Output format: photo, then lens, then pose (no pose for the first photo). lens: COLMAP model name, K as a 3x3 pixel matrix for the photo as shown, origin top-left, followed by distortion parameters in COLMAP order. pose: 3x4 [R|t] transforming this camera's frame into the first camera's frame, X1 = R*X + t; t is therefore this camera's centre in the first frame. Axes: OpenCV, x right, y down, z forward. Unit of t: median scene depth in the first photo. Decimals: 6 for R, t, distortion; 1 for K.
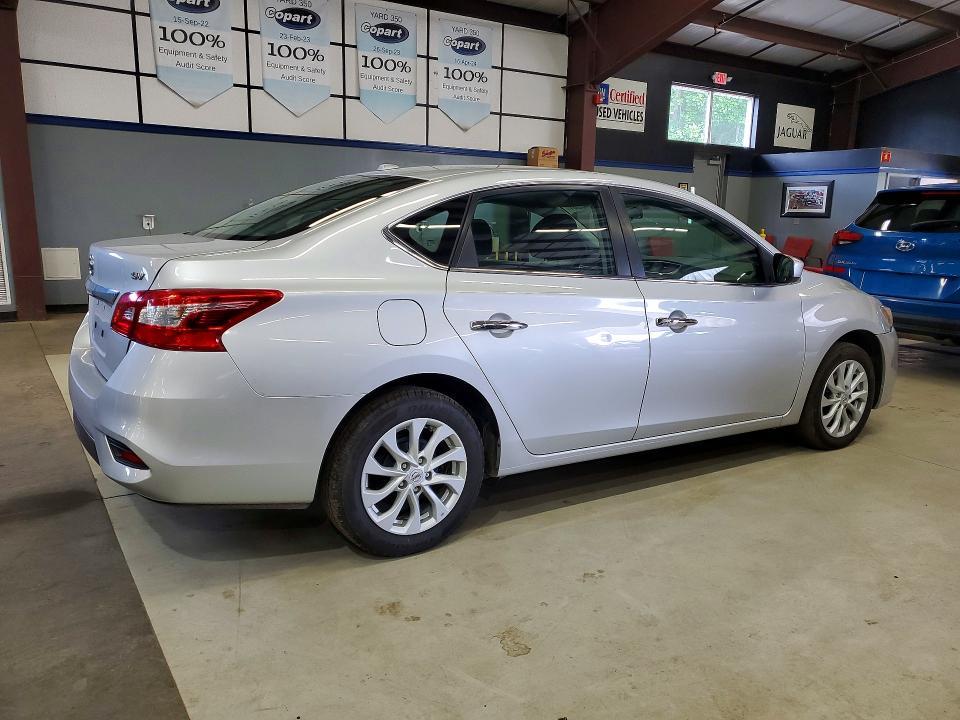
lens RADIAL K [[717.9, 0, 483.3], [0, 717.9, 357.0], [0, 0, 1]] dist [0.001222, 0.028614]
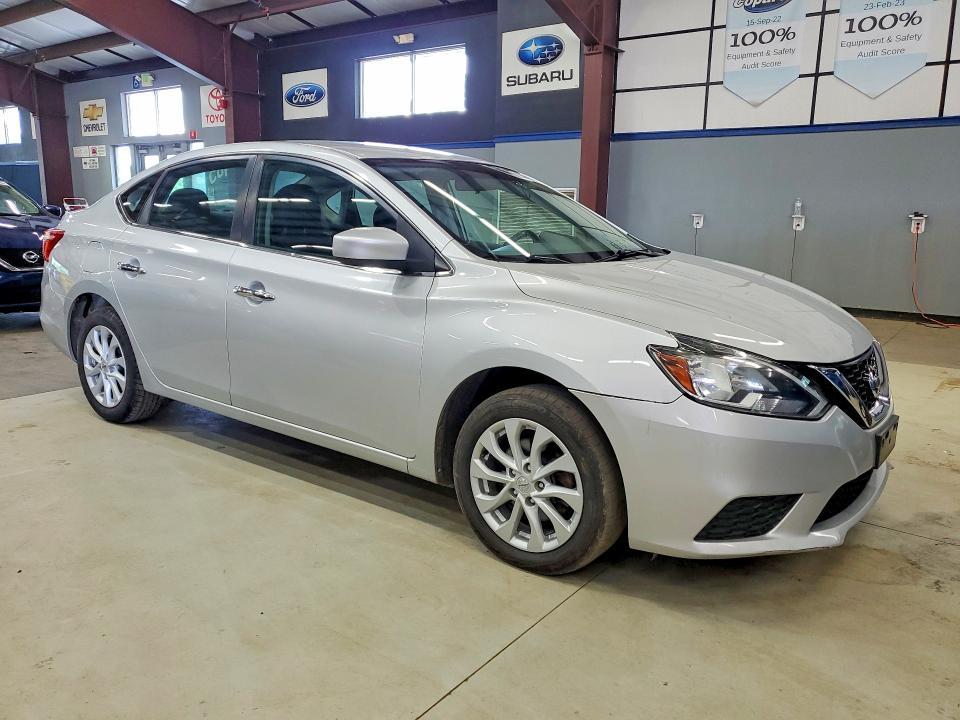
lens RADIAL K [[717.9, 0, 478.7], [0, 717.9, 353.4], [0, 0, 1]] dist [0.001222, 0.028614]
pose [[0.390730, 0.175985, -0.903526, 0.484218], [-0.183742, 0.976712, 0.110781, -0.058018], [0.901981, 0.122730, 0.413966, 0.320873]]
